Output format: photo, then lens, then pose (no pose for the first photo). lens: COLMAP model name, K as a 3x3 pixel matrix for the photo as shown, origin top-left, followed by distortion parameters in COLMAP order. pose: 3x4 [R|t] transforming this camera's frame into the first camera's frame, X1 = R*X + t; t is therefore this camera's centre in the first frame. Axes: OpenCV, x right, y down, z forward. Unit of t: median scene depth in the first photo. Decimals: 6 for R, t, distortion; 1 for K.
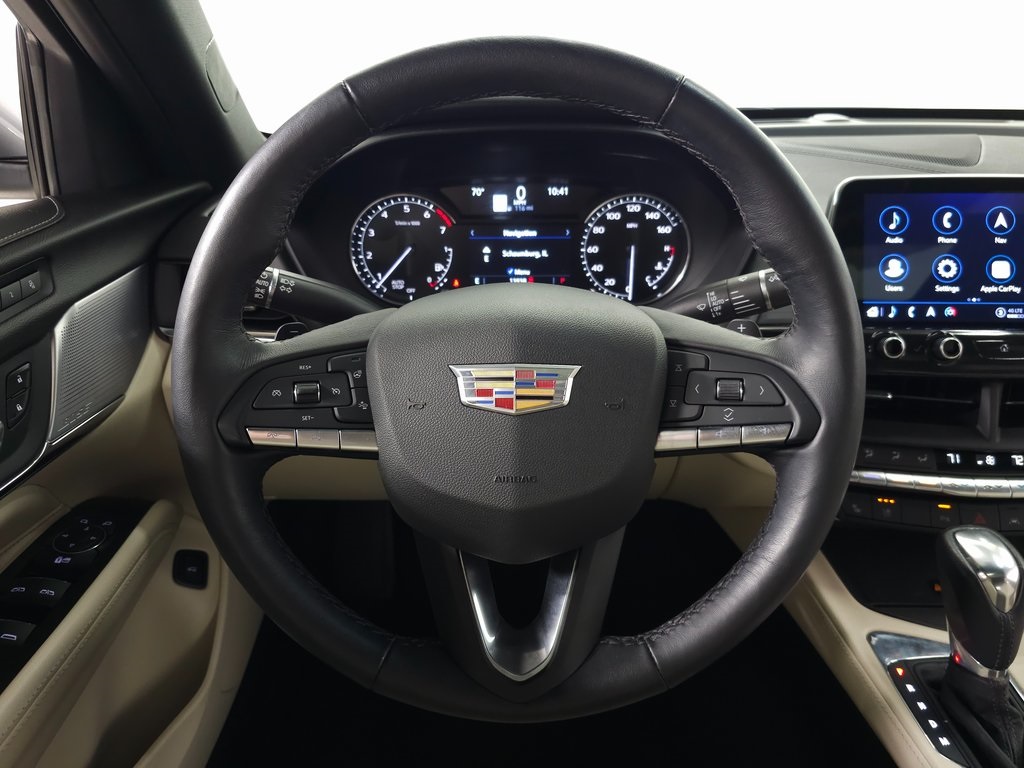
lens RADIAL K [[704.4, 0, 511.1], [0, 704.4, 382.8], [0, 0, 1]] dist [0.036259, -0.051324]
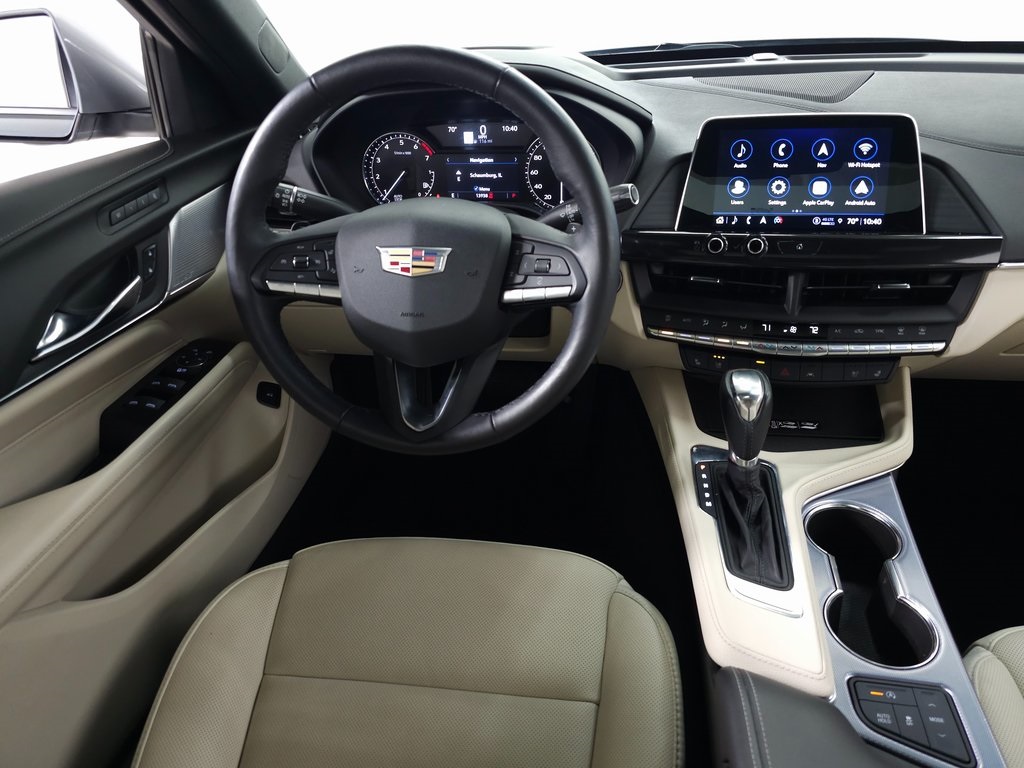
lens RADIAL K [[687.3, 0, 517.7], [0, 687.3, 384.5], [0, 0, 1]] dist [0.069191, -0.089045]
pose [[0.988137, 0.044501, -0.146988, 0.337963], [-0.025662, 0.991486, 0.127661, 0.054876], [0.151418, -0.122375, 0.980865, -0.419116]]
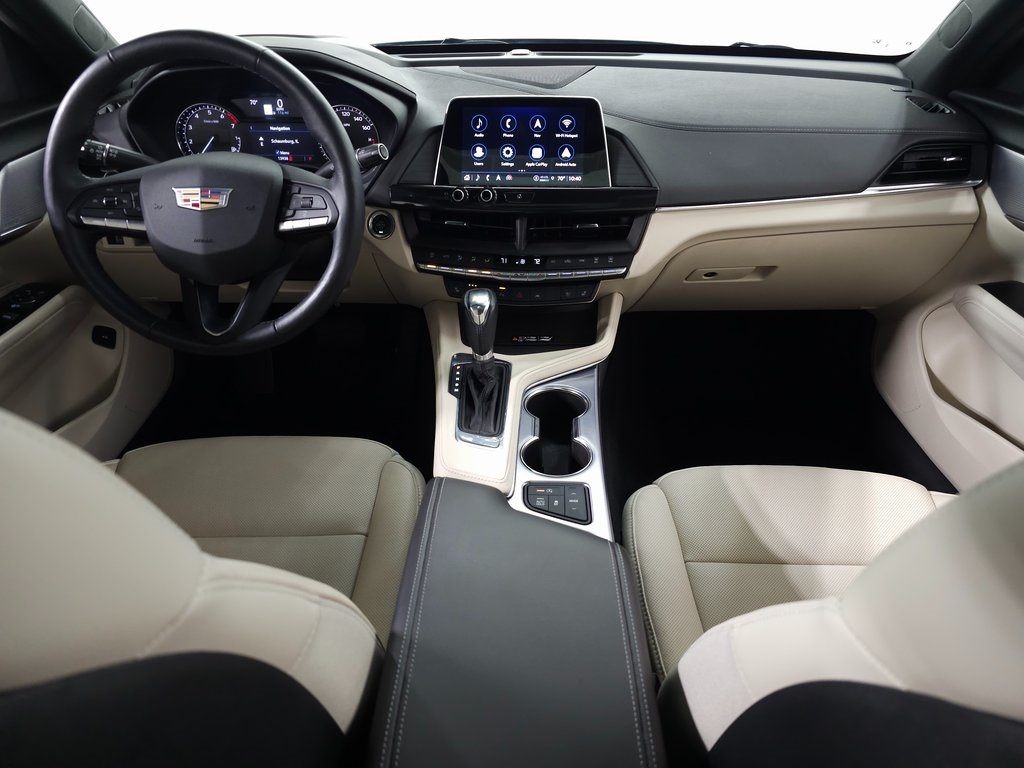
lens RADIAL K [[688.0, 0, 513.7], [0, 688.0, 391.0], [0, 0, 1]] dist [0.061754, -0.065453]
pose [[0.999954, 0.008977, -0.003300, 0.644578], [-0.008437, 0.990430, 0.137759, 0.191226], [0.004505, -0.137724, 0.990460, -0.796194]]
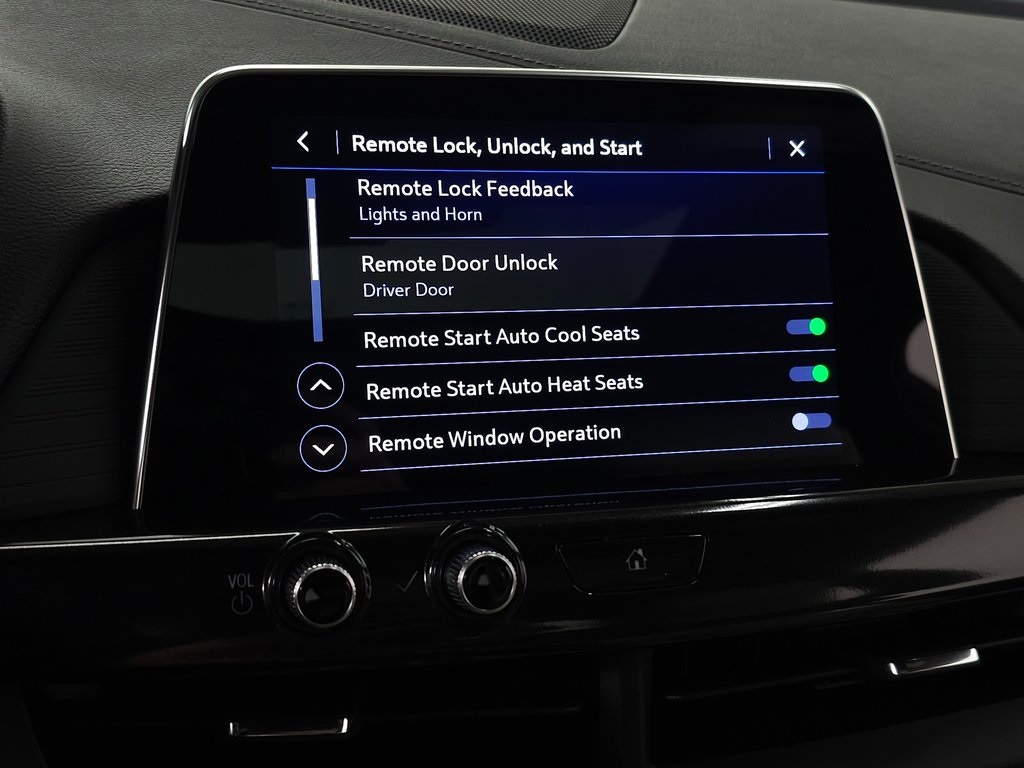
lens RADIAL K [[1315.9, 0, 515.8], [0, 1315.9, 360.6], [0, 0, 1]] dist [0.141565, -0.540734]
pose [[0.932927, -0.043348, 0.357446, 0.379618], [0.060146, 0.997540, -0.036006, -0.119768], [-0.355005, 0.055090, 0.933240, 0.370248]]
